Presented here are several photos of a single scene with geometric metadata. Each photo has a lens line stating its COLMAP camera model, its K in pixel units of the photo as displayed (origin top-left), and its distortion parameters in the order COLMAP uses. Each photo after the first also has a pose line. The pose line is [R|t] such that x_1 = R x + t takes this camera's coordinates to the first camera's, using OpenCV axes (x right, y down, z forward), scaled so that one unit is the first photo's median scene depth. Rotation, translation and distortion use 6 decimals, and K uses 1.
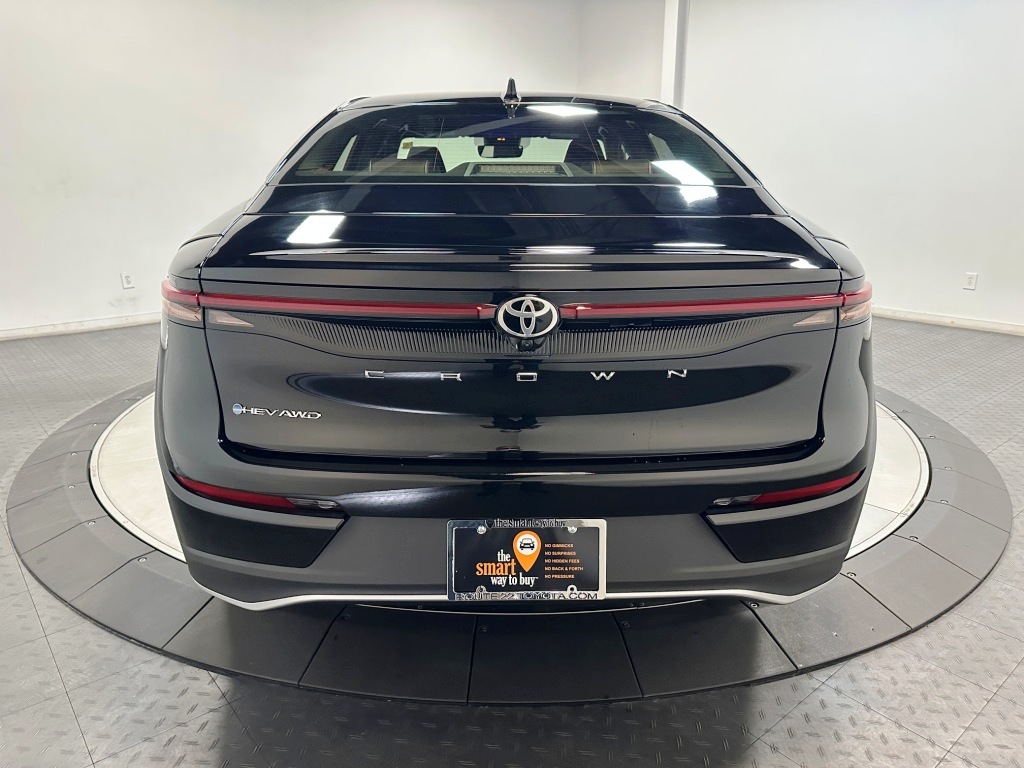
lens RADIAL K [[712.6, 0, 512.3], [0, 712.6, 379.5], [0, 0, 1]] dist [0.076441, -0.120084]
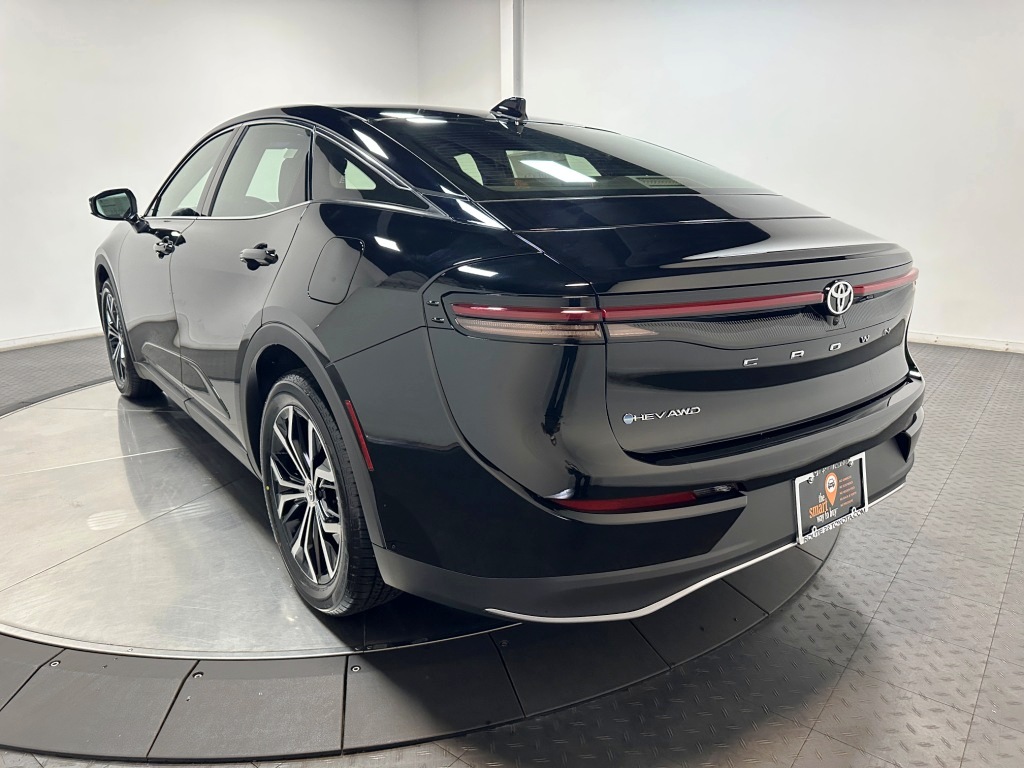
lens RADIAL K [[712.6, 0, 512.3], [0, 712.6, 379.5], [0, 0, 1]] dist [0.076441, -0.120084]
pose [[0.832008, -0.152479, 0.533397, -1.070043], [0.165912, 0.985872, 0.023031, -0.065797], [-0.529373, 0.069335, 0.845551, 0.230052]]
